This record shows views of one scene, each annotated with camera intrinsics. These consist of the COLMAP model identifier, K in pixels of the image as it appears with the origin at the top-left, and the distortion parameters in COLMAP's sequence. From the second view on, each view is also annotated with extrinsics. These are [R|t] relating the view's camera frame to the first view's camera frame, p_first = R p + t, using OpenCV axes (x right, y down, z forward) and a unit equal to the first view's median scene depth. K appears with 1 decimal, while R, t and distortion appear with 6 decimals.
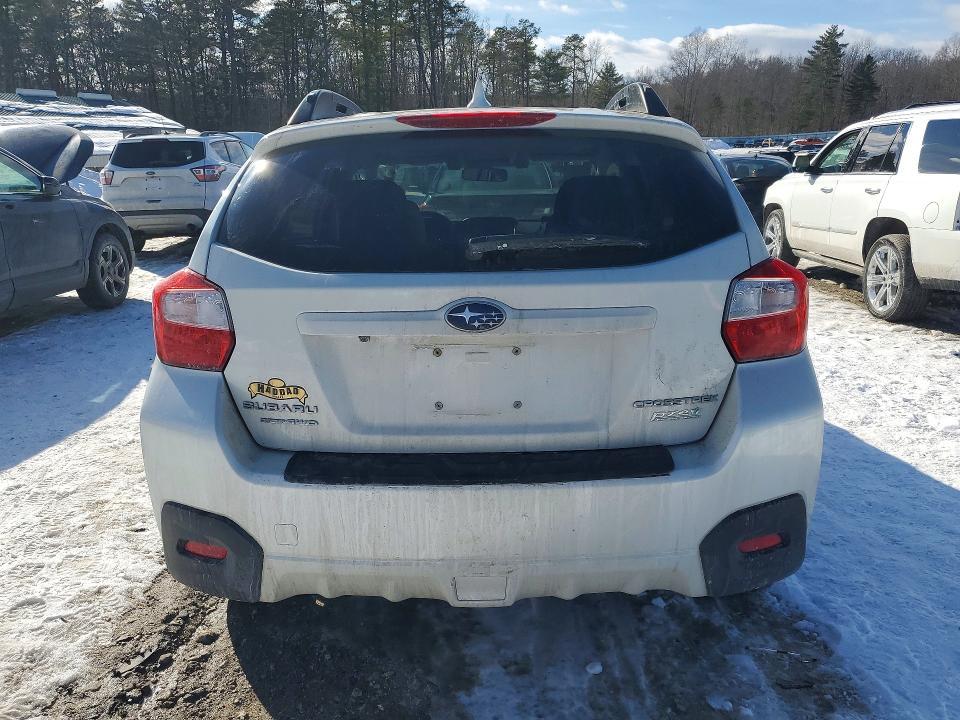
lens RADIAL K [[787.1, 0, 480.0], [0, 787.1, 360.0], [0, 0, 1]] dist [0.006005, 0.009232]
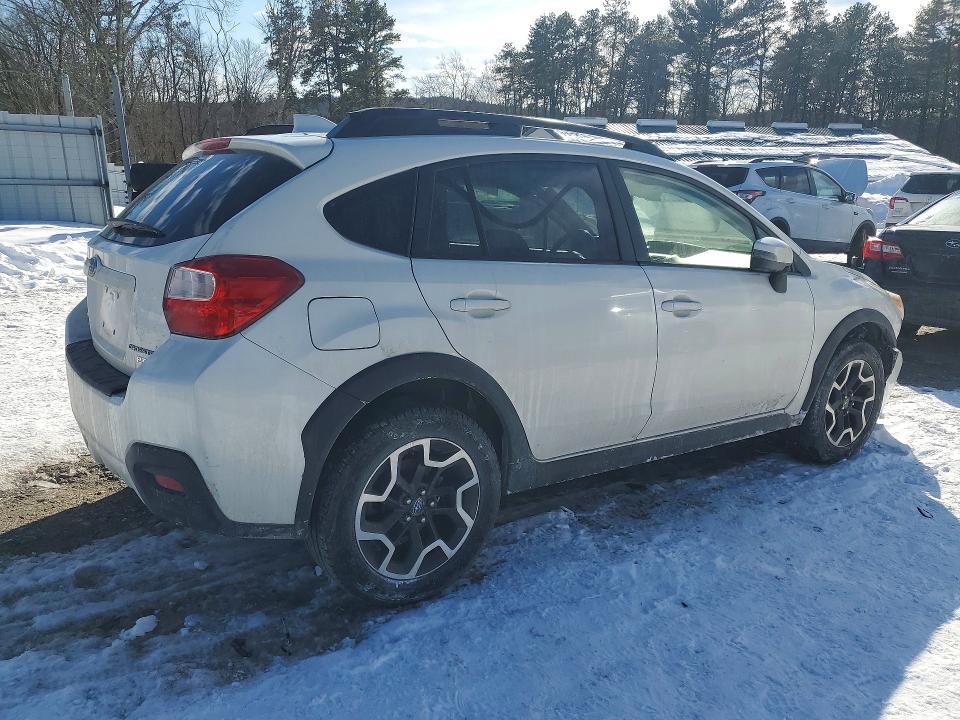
lens RADIAL K [[787.1, 0, 480.0], [0, 787.1, 360.0], [0, 0, 1]] dist [0.006005, 0.009232]
pose [[0.568137, 0.194424, -0.799637, 0.135653], [-0.222067, 0.971864, 0.078522, -0.013551], [0.792405, 0.132962, 0.595327, 0.054534]]
